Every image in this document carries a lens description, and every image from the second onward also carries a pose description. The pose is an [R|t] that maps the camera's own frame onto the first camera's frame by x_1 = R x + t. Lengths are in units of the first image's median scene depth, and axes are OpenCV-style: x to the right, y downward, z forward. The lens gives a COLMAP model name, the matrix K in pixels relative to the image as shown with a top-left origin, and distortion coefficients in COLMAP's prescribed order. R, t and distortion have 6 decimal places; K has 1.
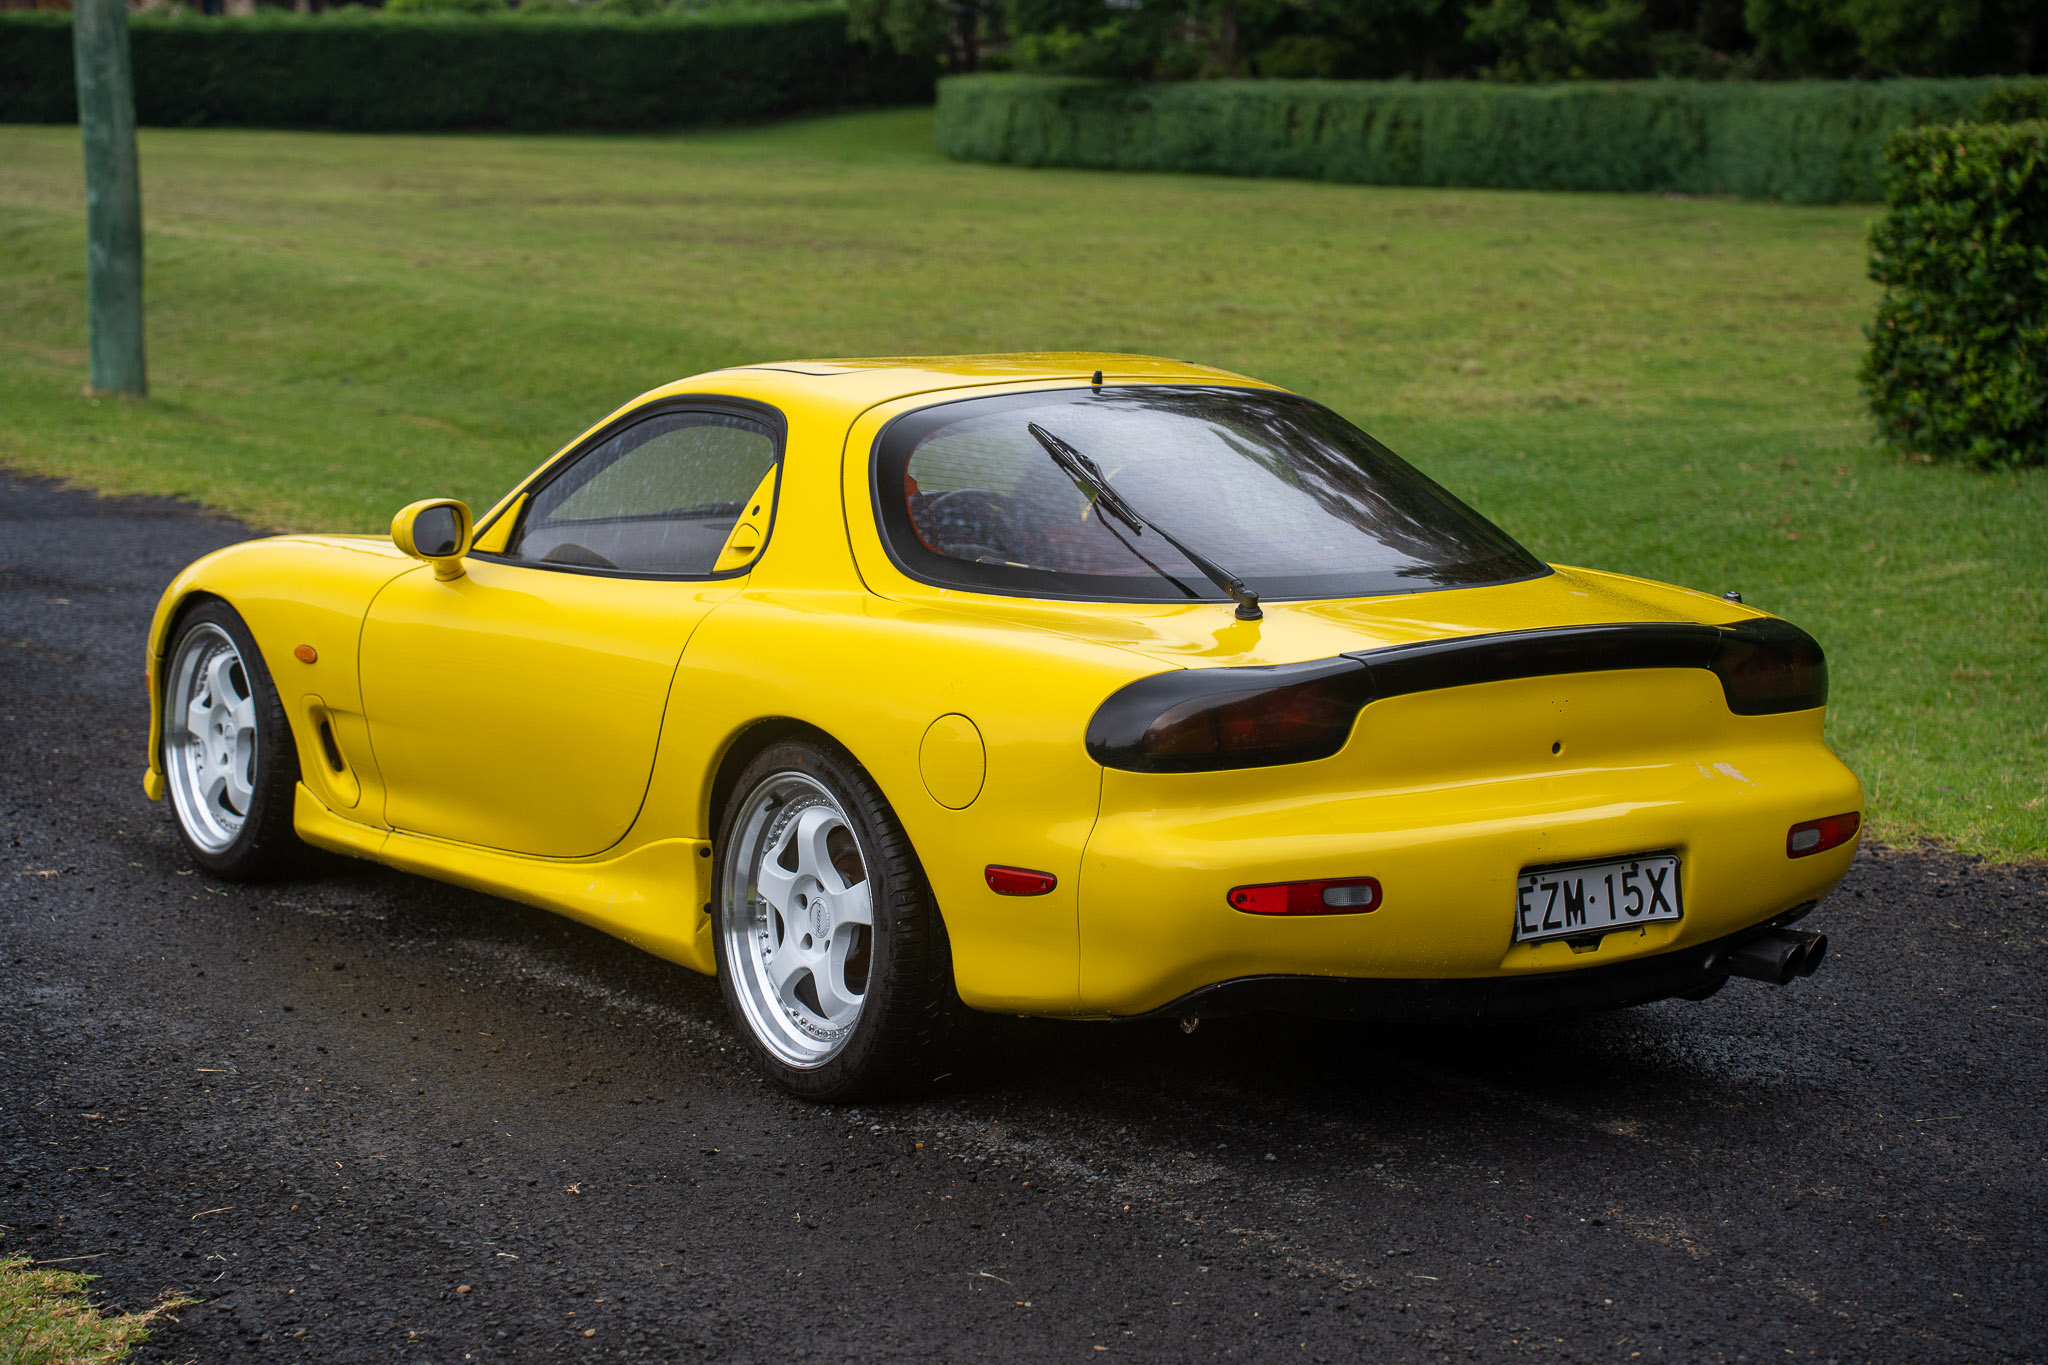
lens RADIAL K [[4362.5, 0, 1024.0], [0, 4362.5, 682.5], [0, 0, 1]] dist [0.661874, 0.356172]
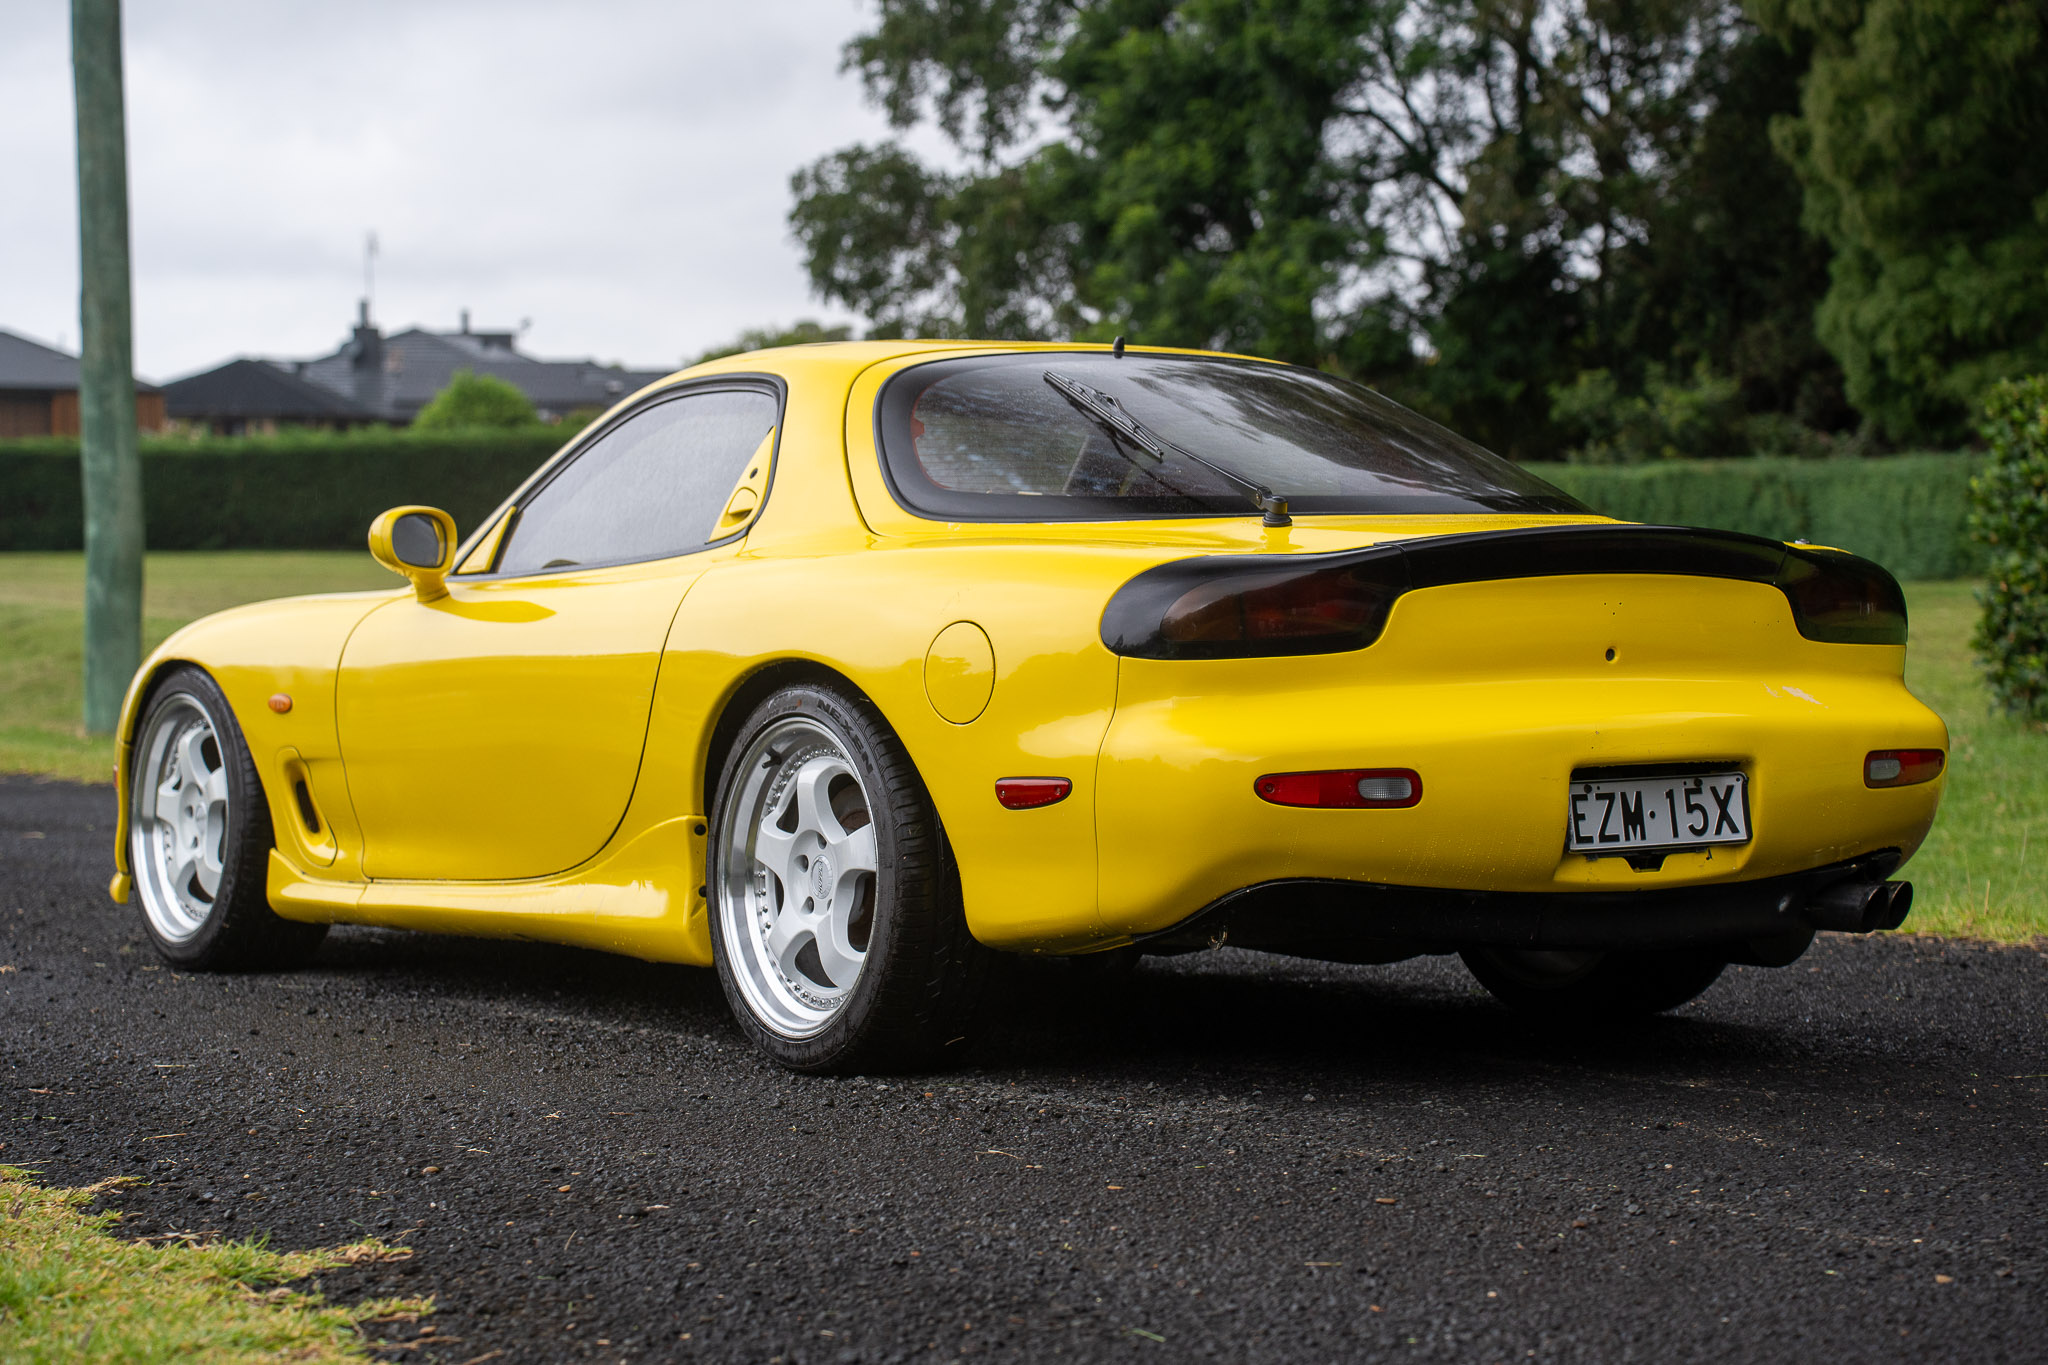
lens RADIAL K [[4732.2, 0, 1024.0], [0, 4732.2, 682.5], [0, 0, 1]] dist [0.607880, 0.213930]
pose [[0.999805, -0.012812, -0.015005, 0.009397], [0.011021, 0.993437, -0.113846, 0.101973], [0.016365, 0.113659, 0.993385, -0.000794]]
